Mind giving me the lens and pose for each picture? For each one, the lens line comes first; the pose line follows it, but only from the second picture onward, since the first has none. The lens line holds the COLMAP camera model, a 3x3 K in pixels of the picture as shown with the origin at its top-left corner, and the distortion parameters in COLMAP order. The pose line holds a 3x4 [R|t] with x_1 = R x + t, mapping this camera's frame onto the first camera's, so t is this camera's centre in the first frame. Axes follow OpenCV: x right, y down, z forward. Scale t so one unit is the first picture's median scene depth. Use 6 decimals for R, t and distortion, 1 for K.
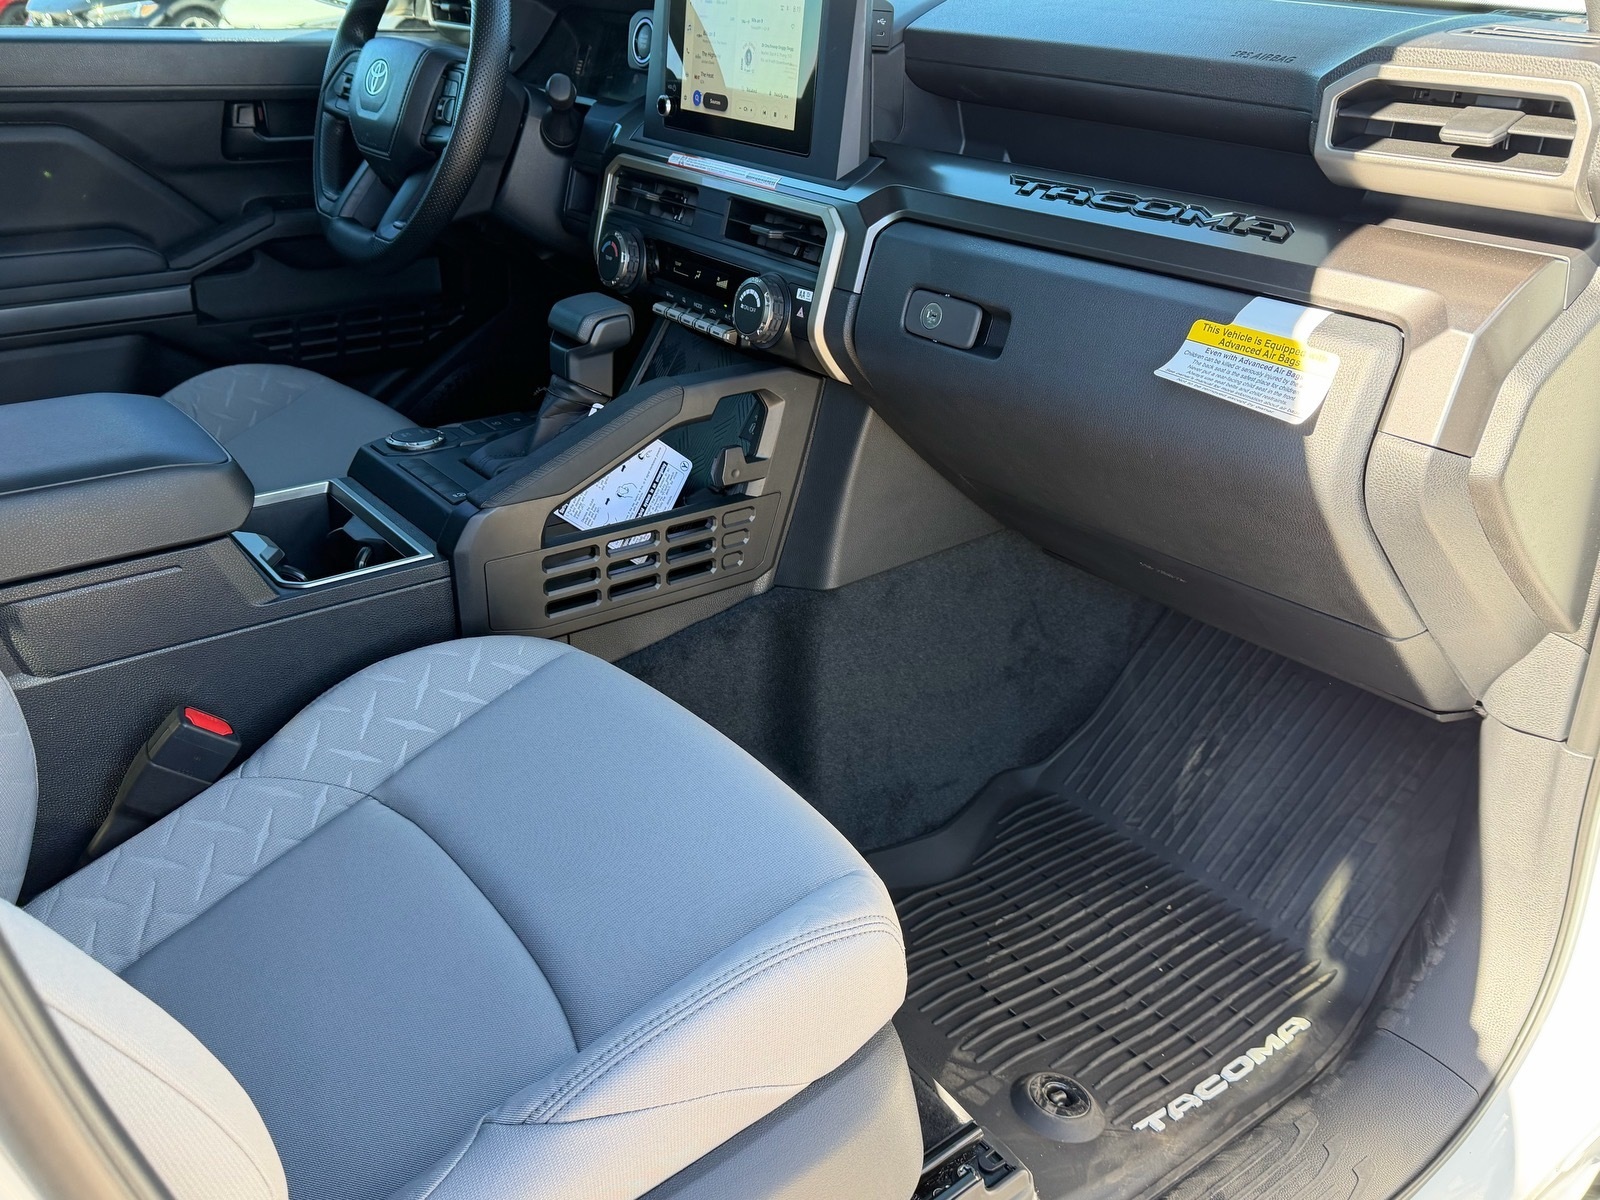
lens RADIAL K [[1349.9, 0, 832.7], [0, 1349.9, 599.7], [0, 0, 1]] dist [0.179015, -0.365715]
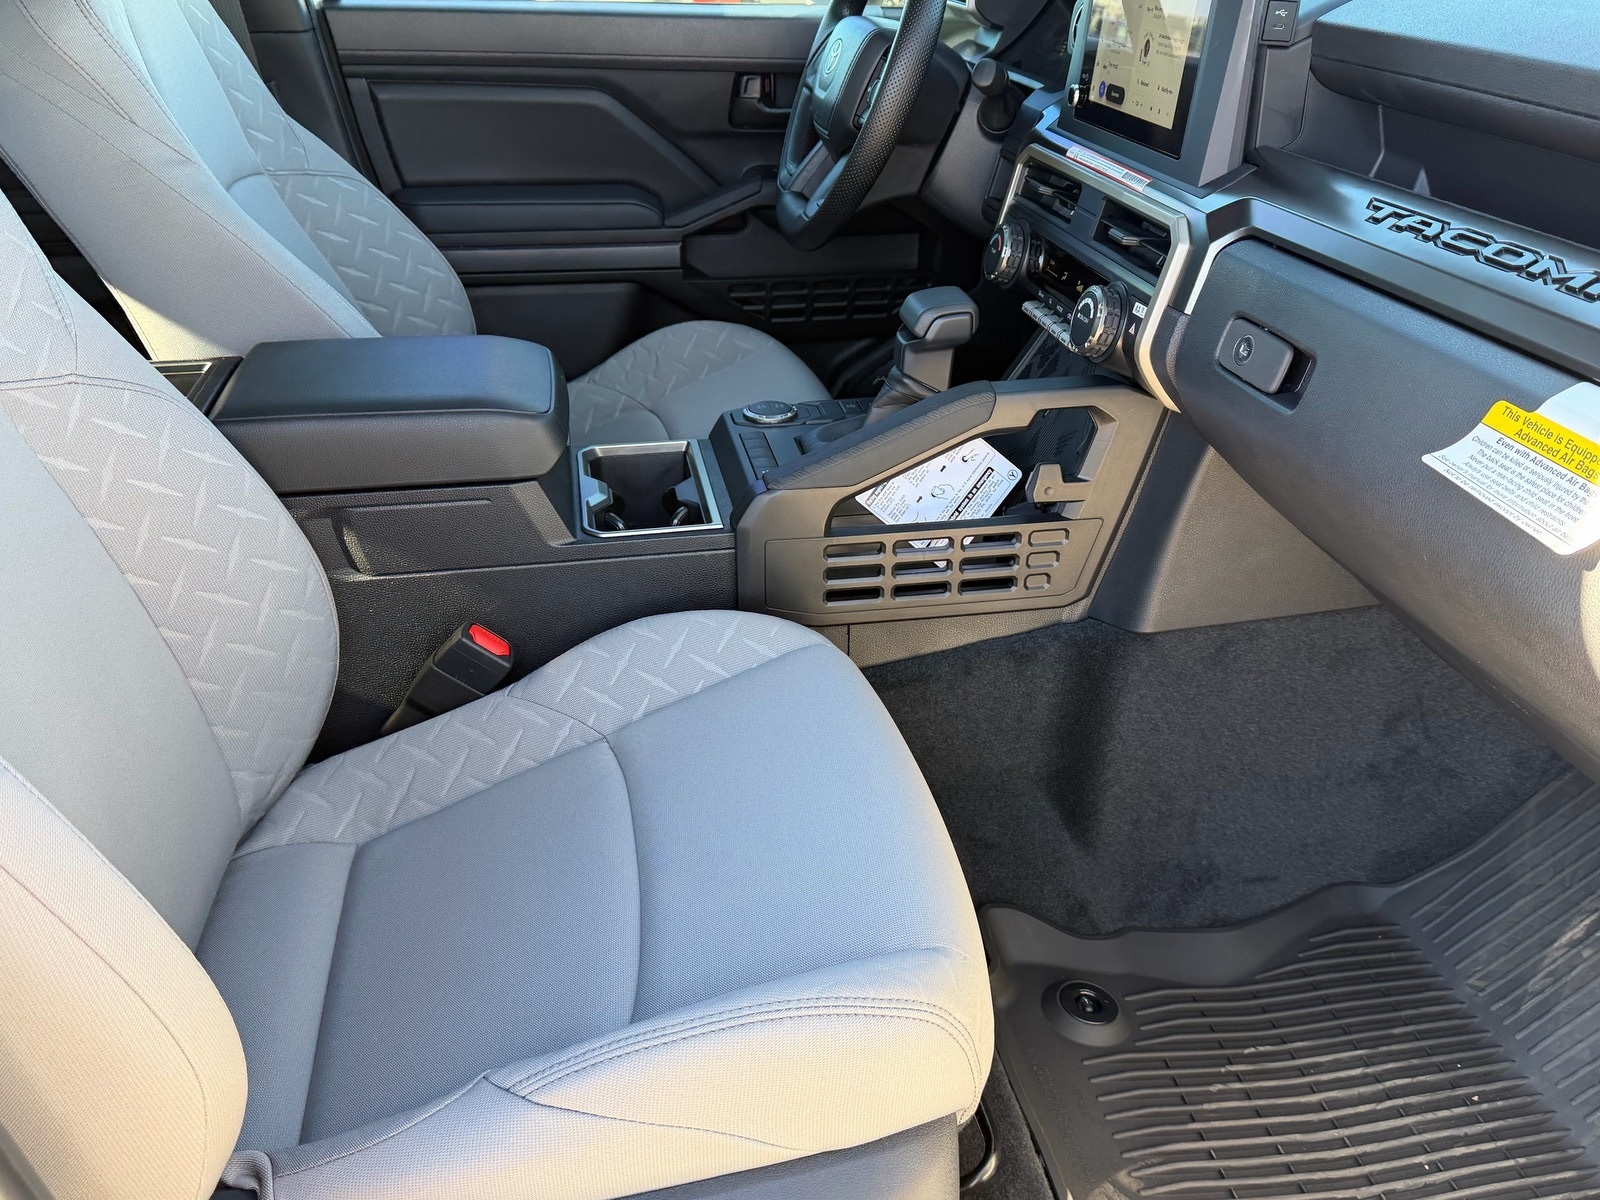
lens RADIAL K [[1363.2, 0, 824.3], [0, 1363.2, 585.4], [0, 0, 1]] dist [0.147396, -0.320553]
pose [[0.889242, 0.187041, -0.417450, 0.198593], [-0.182809, 0.981850, 0.050508, -0.049562], [0.419320, 0.031400, 0.907295, 0.082346]]
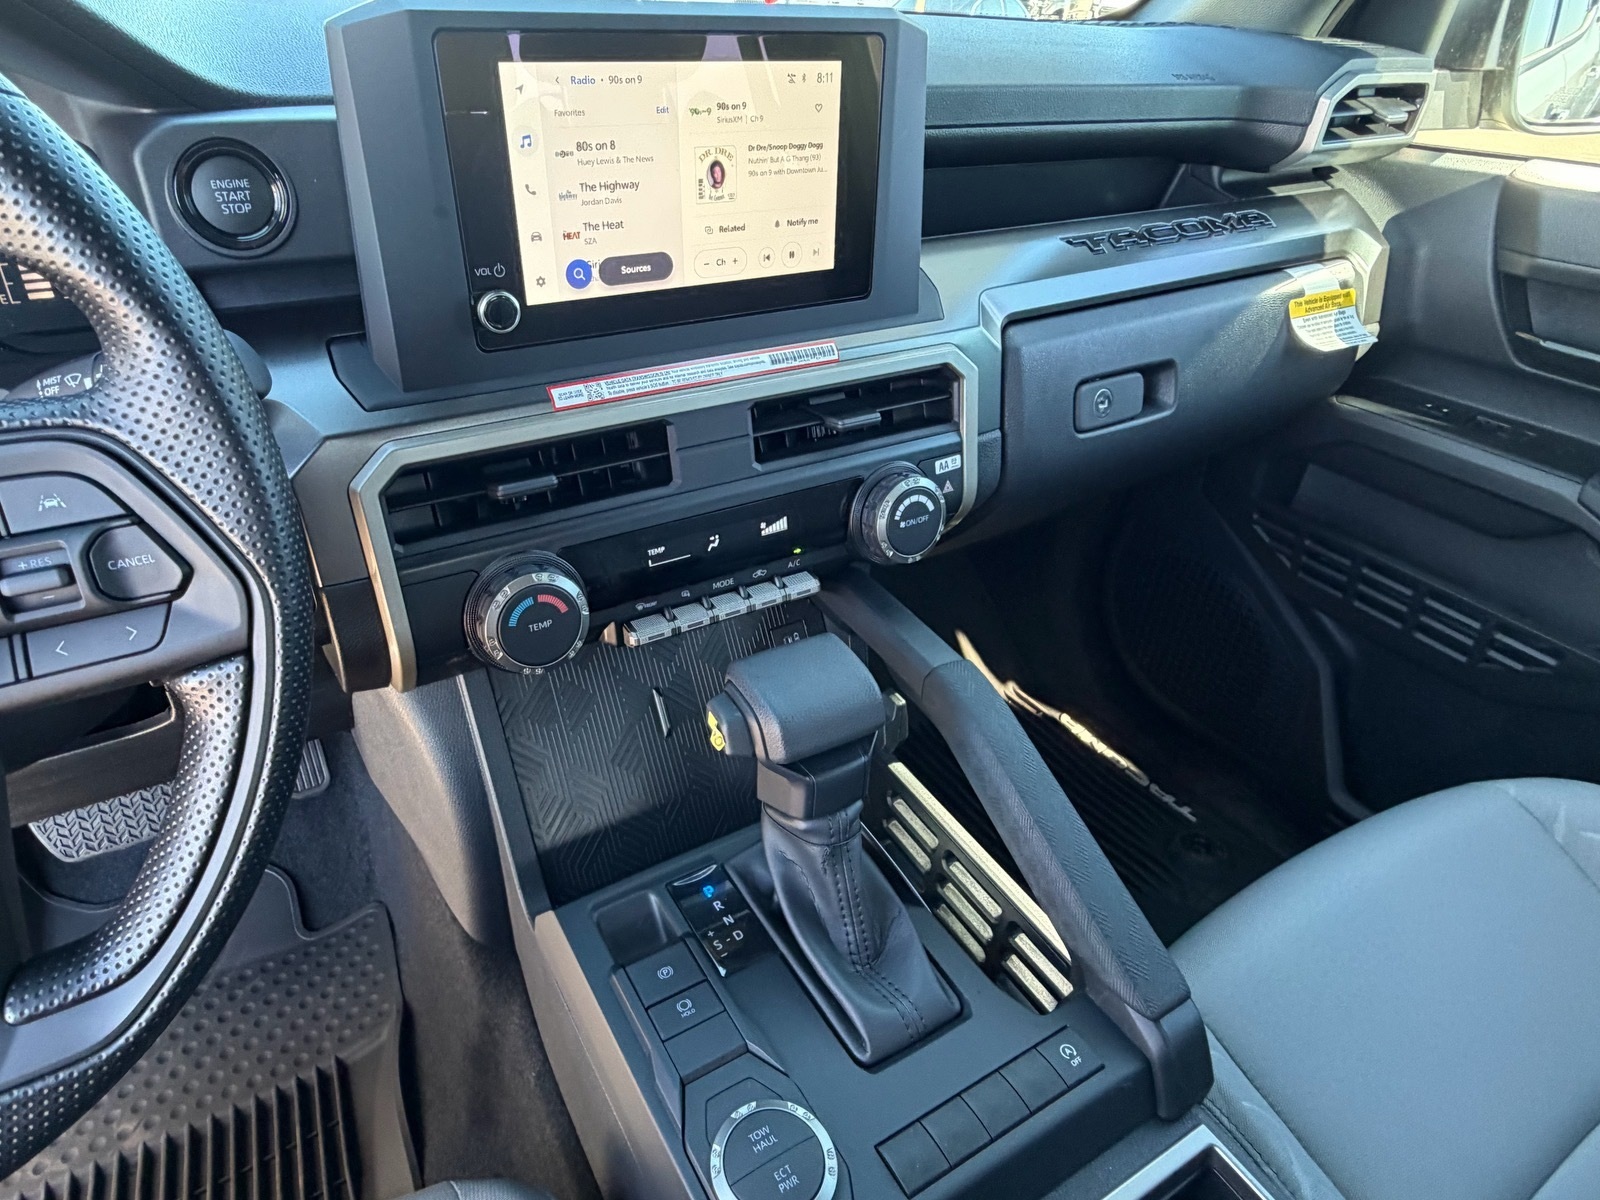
lens RADIAL K [[927.6, 0, 735.9], [0, 927.6, 593.9], [0, 0, 1]] dist [0.001631, -0.000972]
pose [[0.147100, -0.564106, 0.812493, -0.470424], [0.398253, 0.785683, 0.473389, -0.433690], [-0.905404, 0.253942, 0.340231, 0.899144]]
